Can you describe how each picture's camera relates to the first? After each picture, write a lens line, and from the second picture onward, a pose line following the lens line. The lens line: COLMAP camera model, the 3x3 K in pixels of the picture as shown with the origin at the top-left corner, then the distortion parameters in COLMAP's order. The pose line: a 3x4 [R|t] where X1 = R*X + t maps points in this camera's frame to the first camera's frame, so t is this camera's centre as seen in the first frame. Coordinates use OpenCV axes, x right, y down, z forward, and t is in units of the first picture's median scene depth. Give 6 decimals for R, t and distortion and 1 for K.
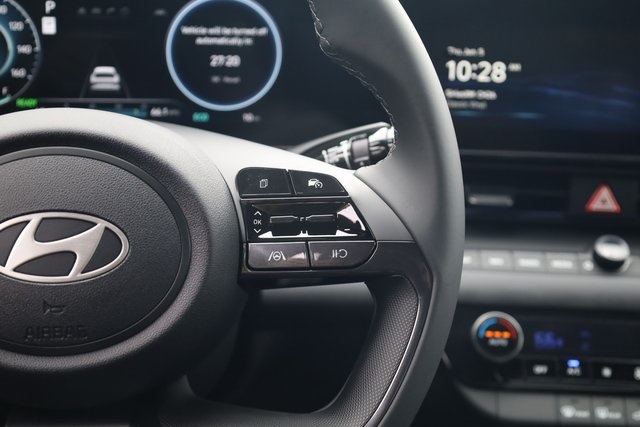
lens RADIAL K [[946.9, 0, 321.2], [0, 946.9, 211.4], [0, 0, 1]] dist [-0.000591, 0.000000]
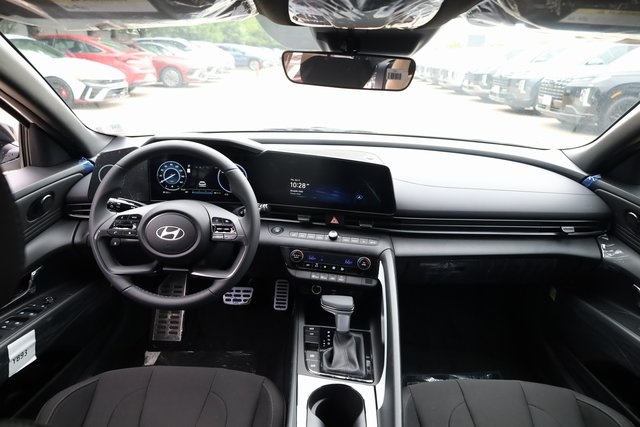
lens RADIAL K [[437.6, 0, 316.3], [0, 437.6, 214.9], [0, 0, 1]] dist [0.006100, 0.003898]
pose [[0.987188, 0.053631, -0.150281, 0.524104], [-0.043731, 0.996697, 0.068423, -0.159267], [0.153454, -0.060975, 0.986273, -0.738221]]
